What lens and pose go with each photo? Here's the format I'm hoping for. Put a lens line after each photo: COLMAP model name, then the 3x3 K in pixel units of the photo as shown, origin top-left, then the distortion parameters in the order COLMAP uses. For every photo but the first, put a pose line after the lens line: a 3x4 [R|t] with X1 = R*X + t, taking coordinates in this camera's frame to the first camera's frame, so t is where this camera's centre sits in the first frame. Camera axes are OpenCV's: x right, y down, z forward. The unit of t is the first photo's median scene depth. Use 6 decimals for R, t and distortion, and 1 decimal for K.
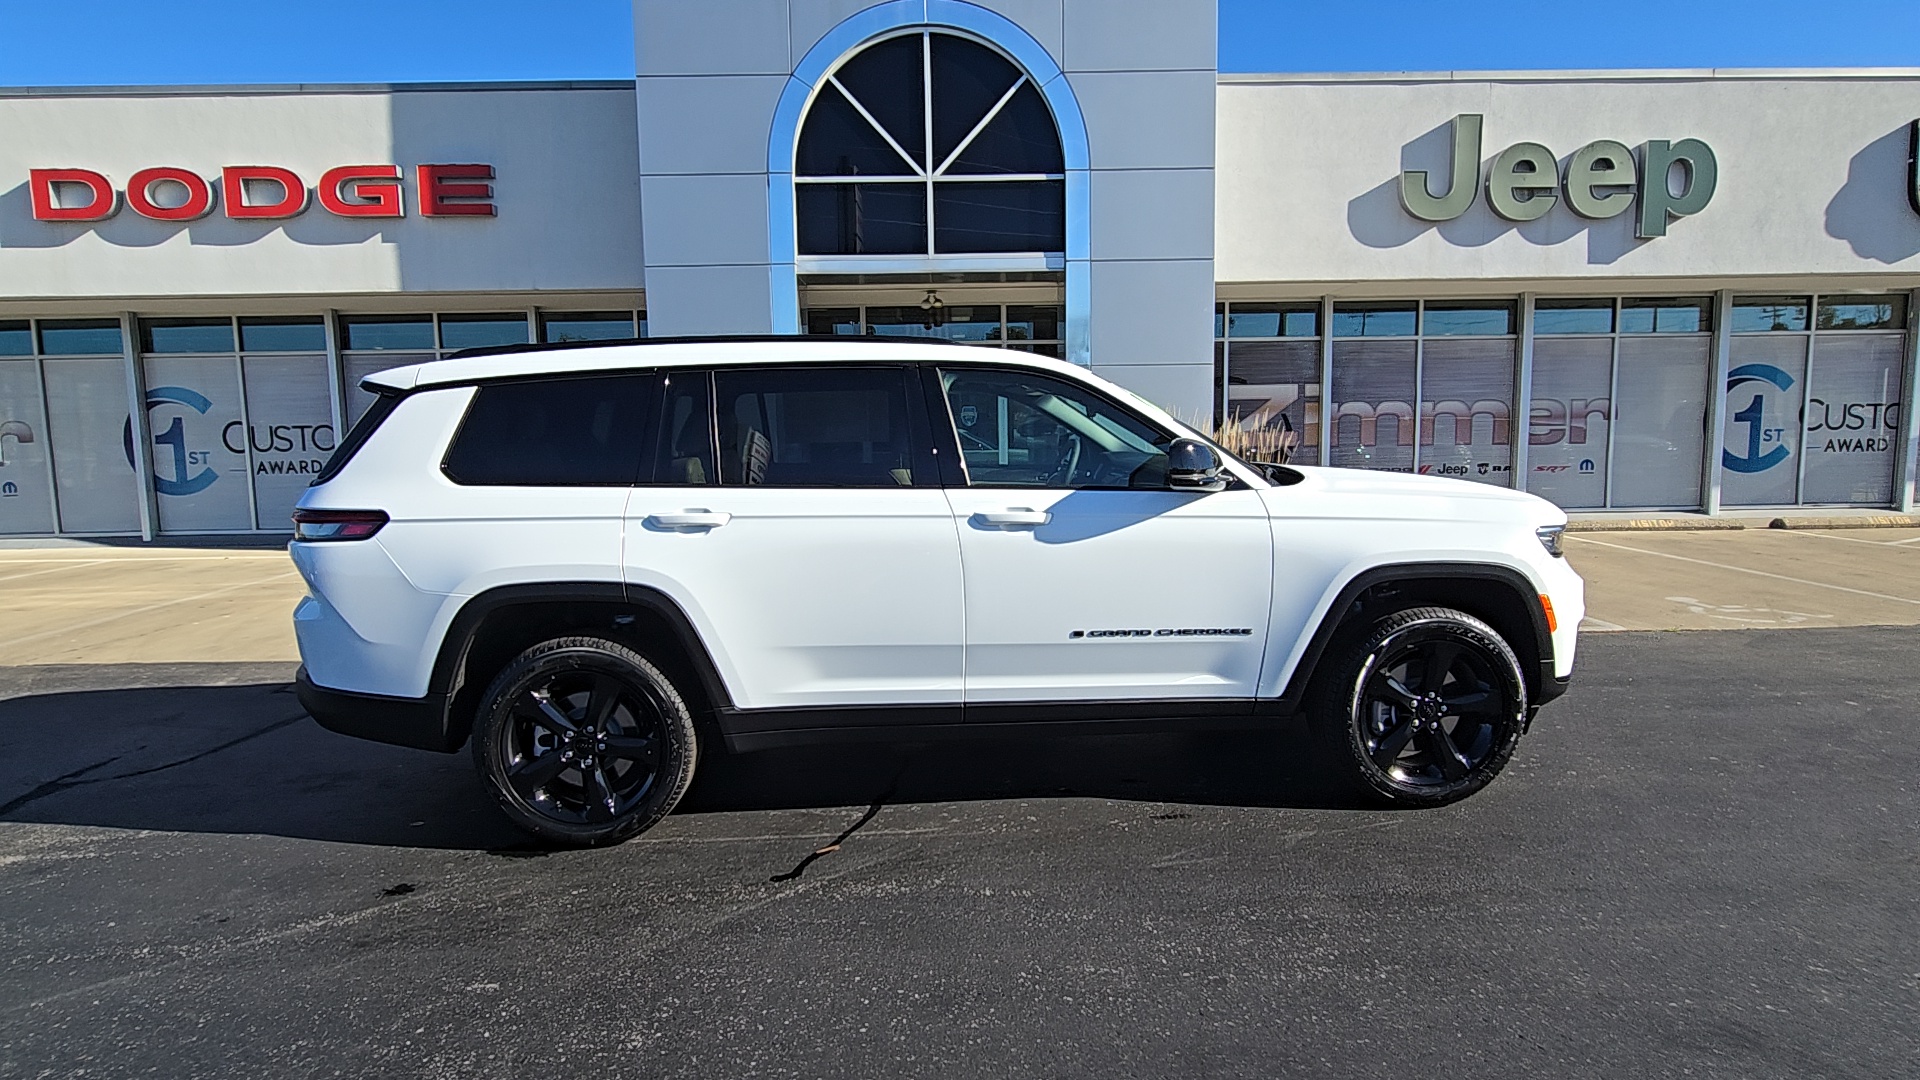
lens RADIAL K [[966.3, 0, 951.6], [0, 966.3, 541.7], [0, 0, 1]] dist [0.001034, 0.000116]
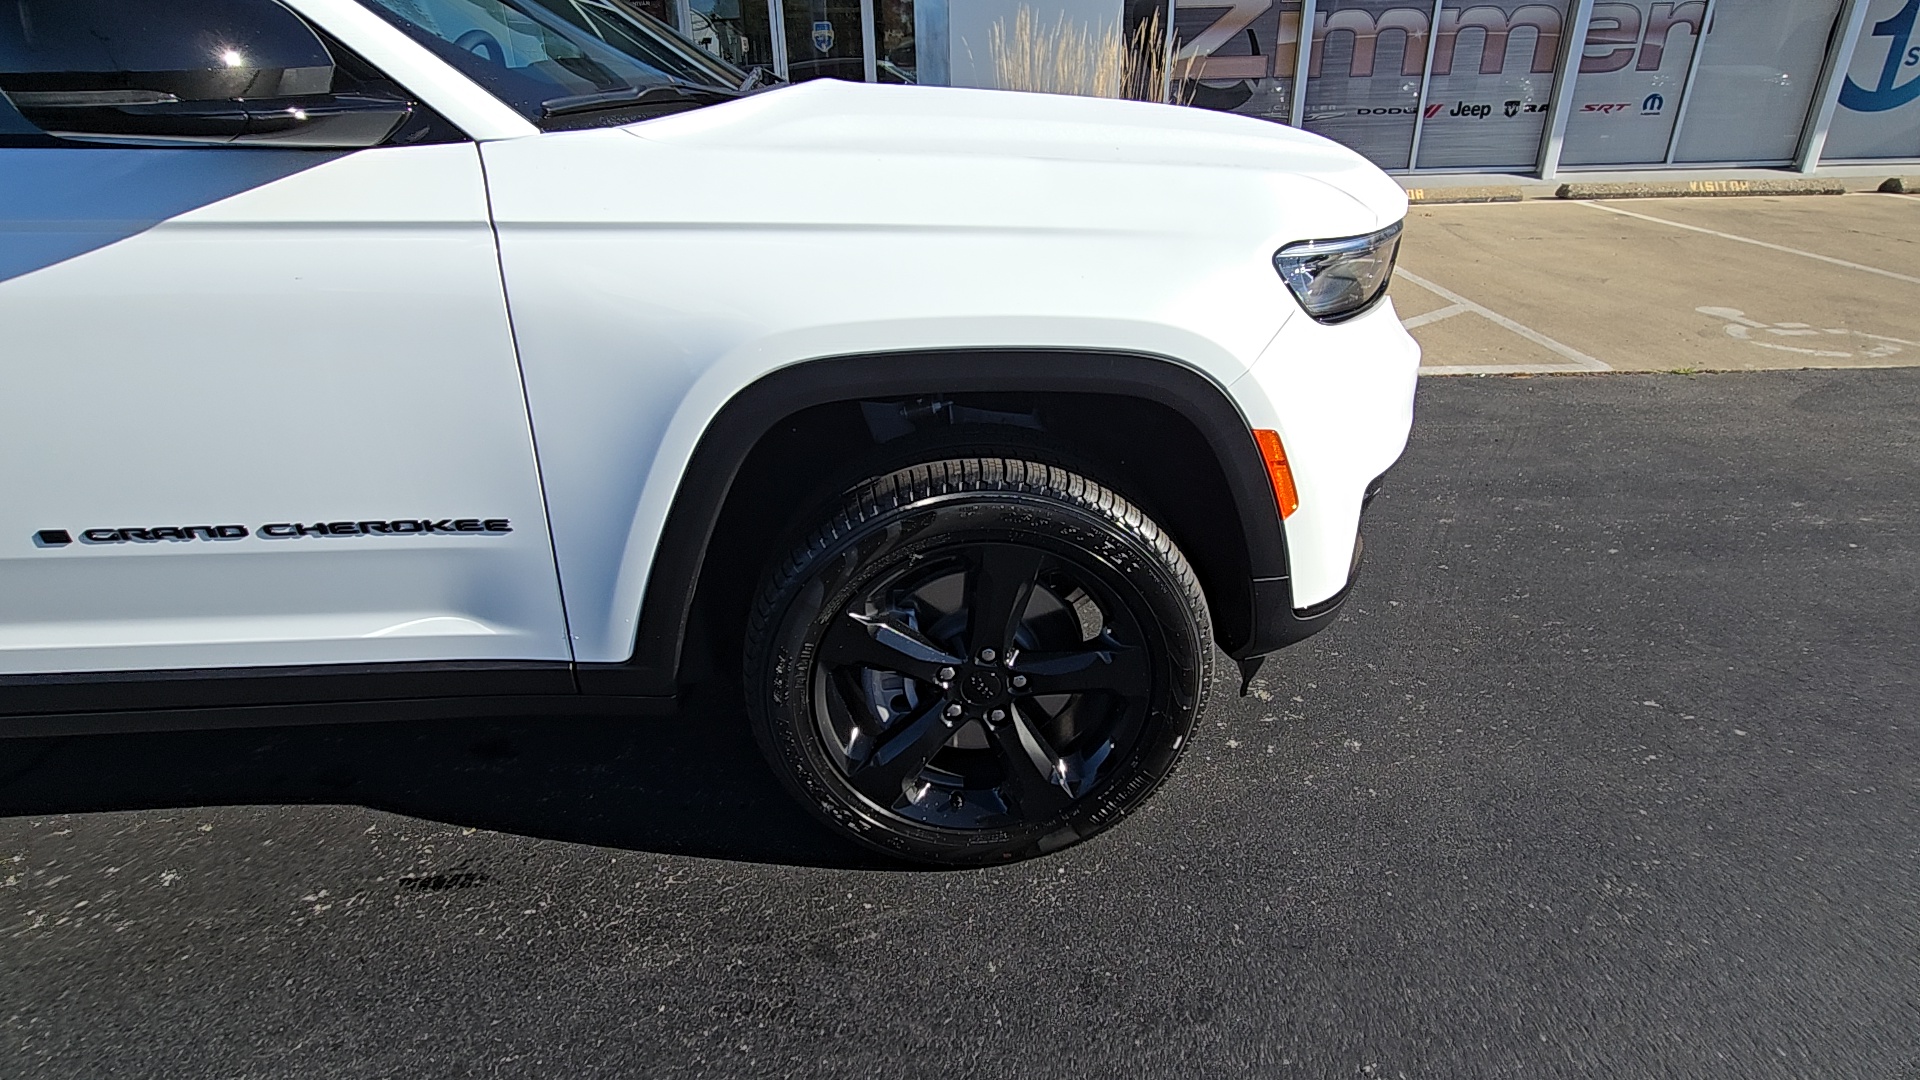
lens RADIAL K [[974.4, 0, 955.3], [0, 974.4, 535.4], [0, 0, 1]] dist [-0.000118, -0.000339]
pose [[0.999728, 0.002366, -0.023215, 0.168368], [0.005266, 0.946312, 0.323213, -0.010731], [0.022733, -0.323247, 0.946041, 0.207850]]
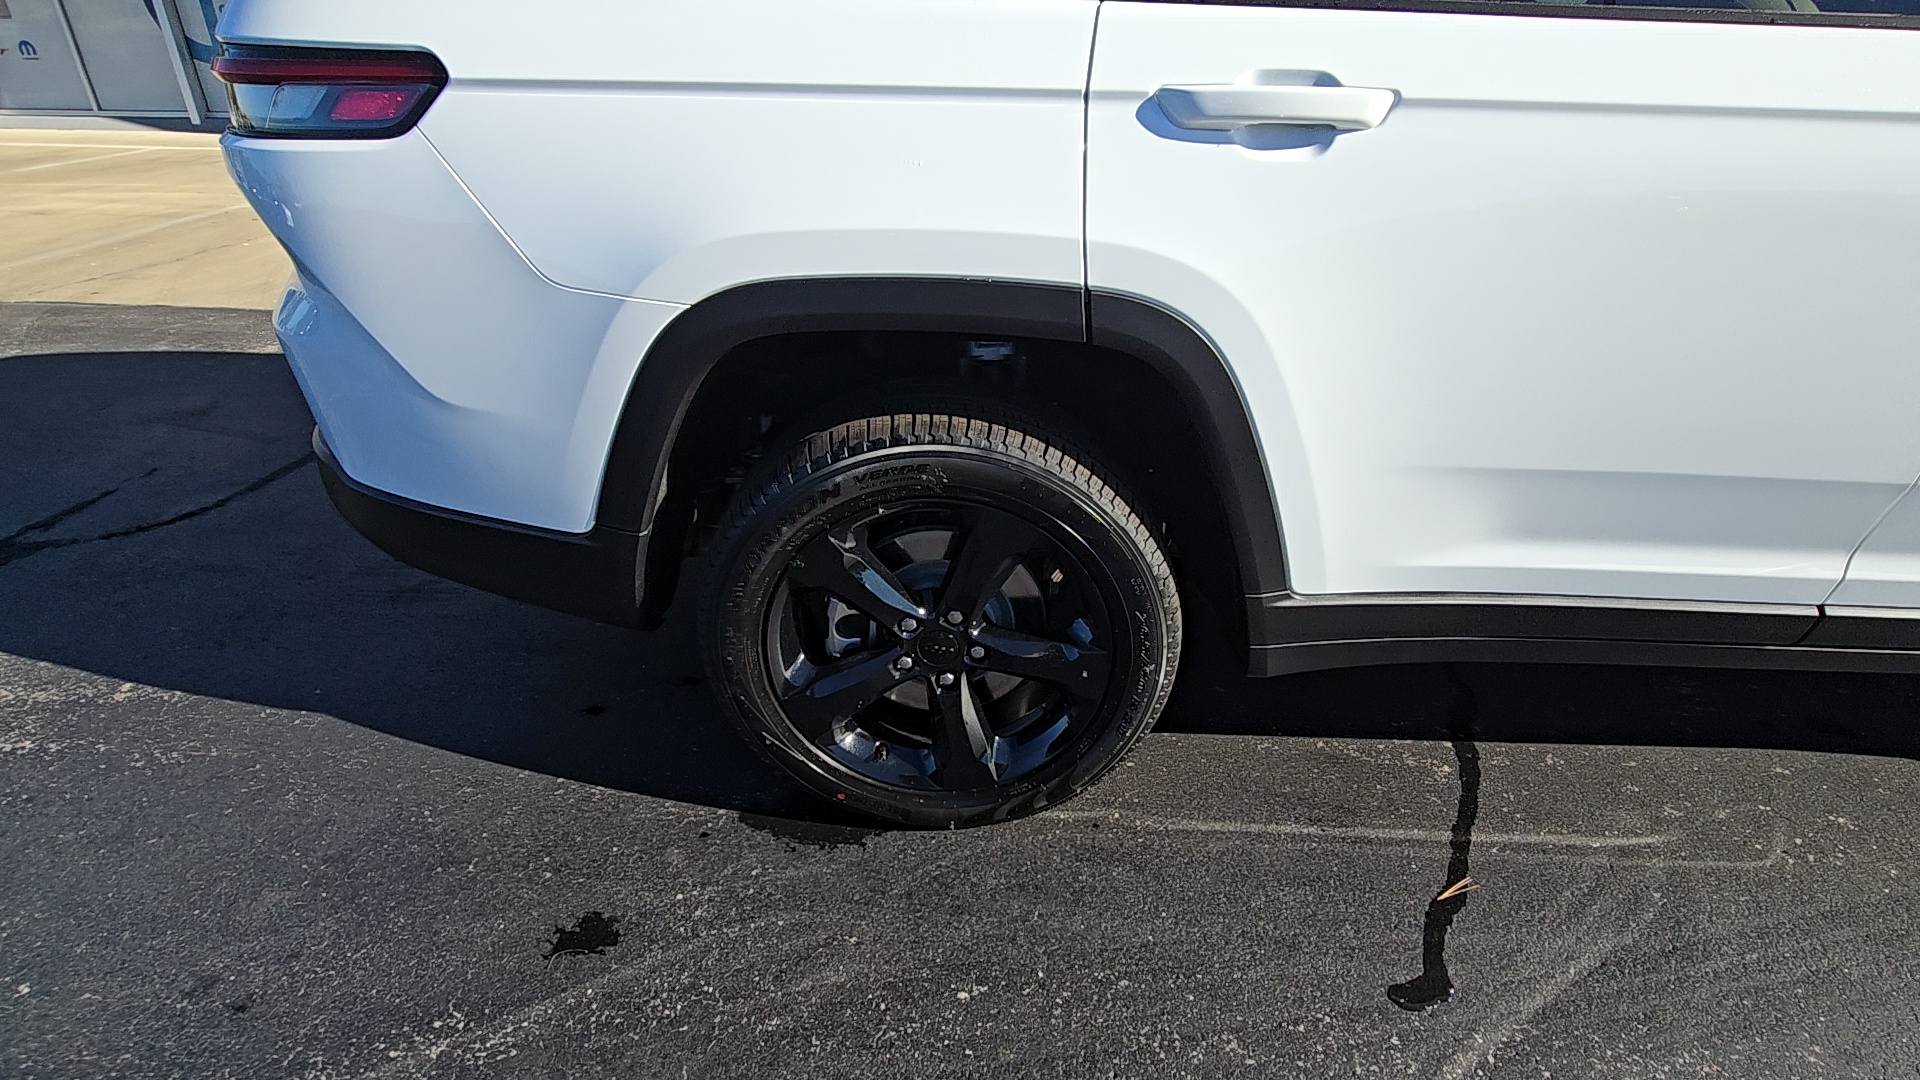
lens RADIAL K [[966.3, 0, 951.6], [0, 966.3, 541.7], [0, 0, 1]] dist [0.001034, 0.000116]
pose [[0.994171, 0.069487, -0.082435, -0.110662], [-0.033784, 0.926873, 0.373853, -0.001192], [0.102385, -0.368889, 0.923817, 0.195696]]
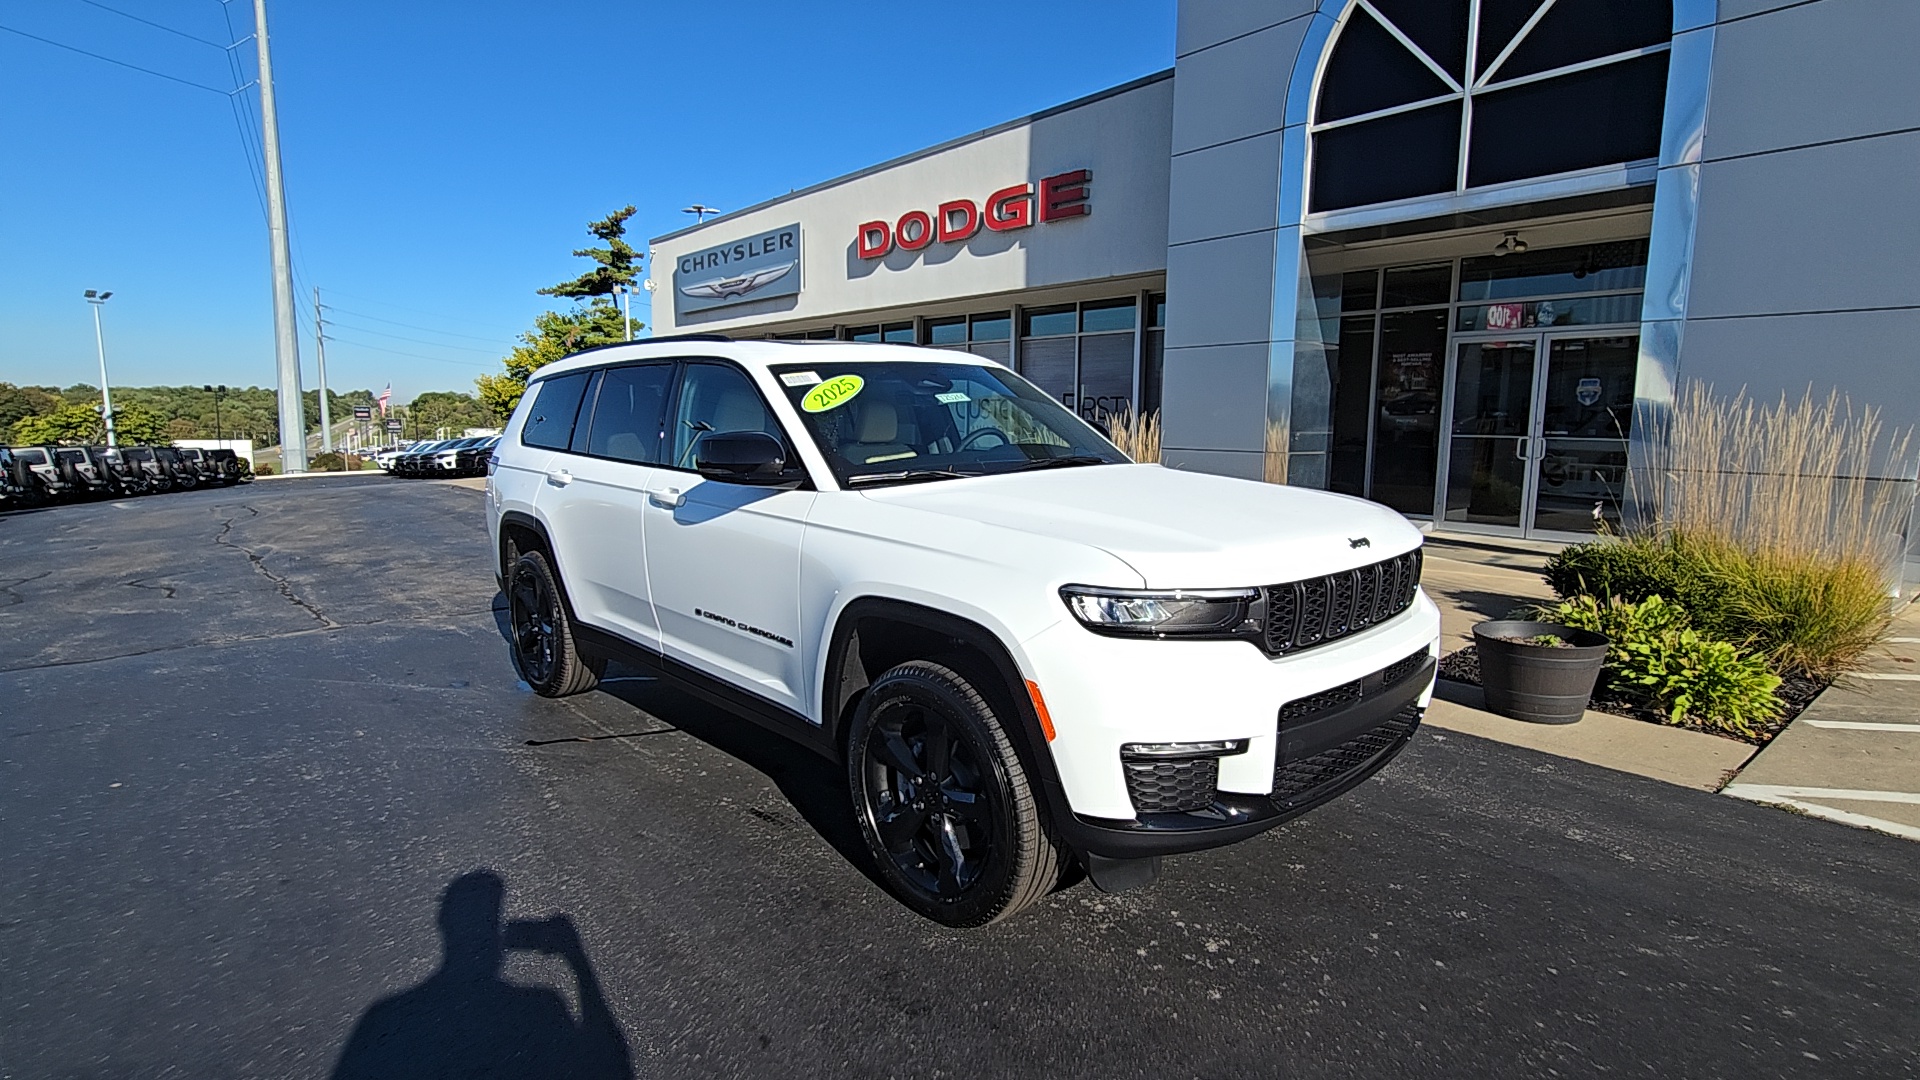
lens RADIAL K [[966.3, 0, 951.6], [0, 966.3, 541.7], [0, 0, 1]] dist [0.001034, 0.000116]
pose [[0.627550, 0.123062, -0.768789, 0.368151], [-0.098459, 0.992046, 0.078429, -0.030399], [0.772326, 0.026476, 0.634675, 0.177144]]
